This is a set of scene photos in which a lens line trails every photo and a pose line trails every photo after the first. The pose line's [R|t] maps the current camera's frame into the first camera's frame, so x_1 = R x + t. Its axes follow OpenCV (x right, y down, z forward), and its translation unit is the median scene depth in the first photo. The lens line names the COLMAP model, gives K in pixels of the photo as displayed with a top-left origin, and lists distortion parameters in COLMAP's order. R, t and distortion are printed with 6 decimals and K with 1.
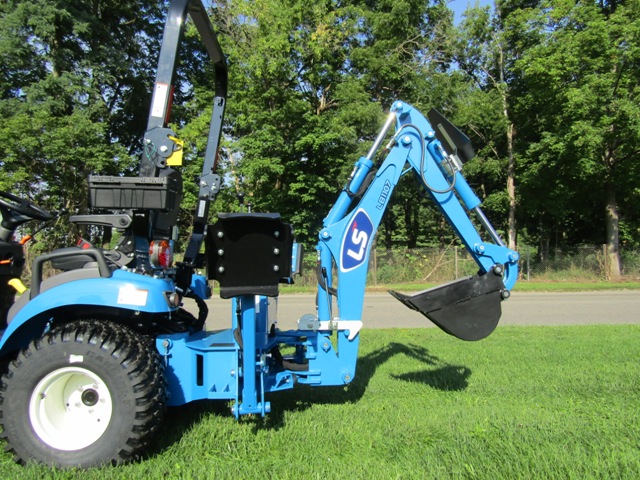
lens RADIAL K [[453.3, 0, 320.0], [0, 453.3, 240.0], [0, 0, 1]] dist [-0.008466, -0.000757]
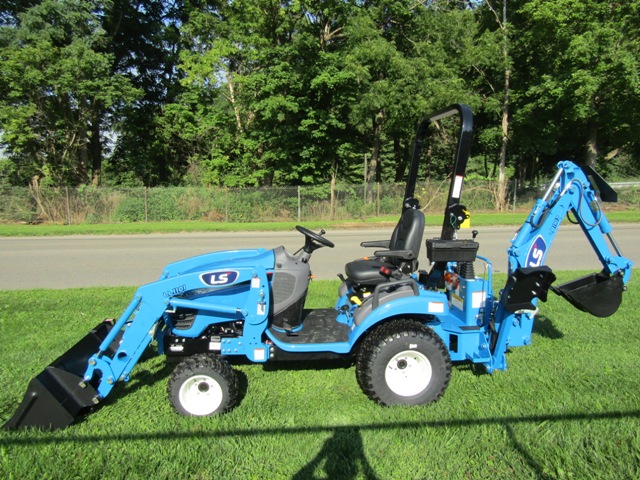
lens RADIAL K [[453.3, 0, 320.0], [0, 453.3, 240.0], [0, 0, 1]] dist [-0.008466, -0.000757]
pose [[0.995984, -0.016409, 0.088019, -0.129403], [-0.000632, 0.981750, 0.190173, -0.056823], [-0.089533, -0.189465, 0.977797, -0.070111]]
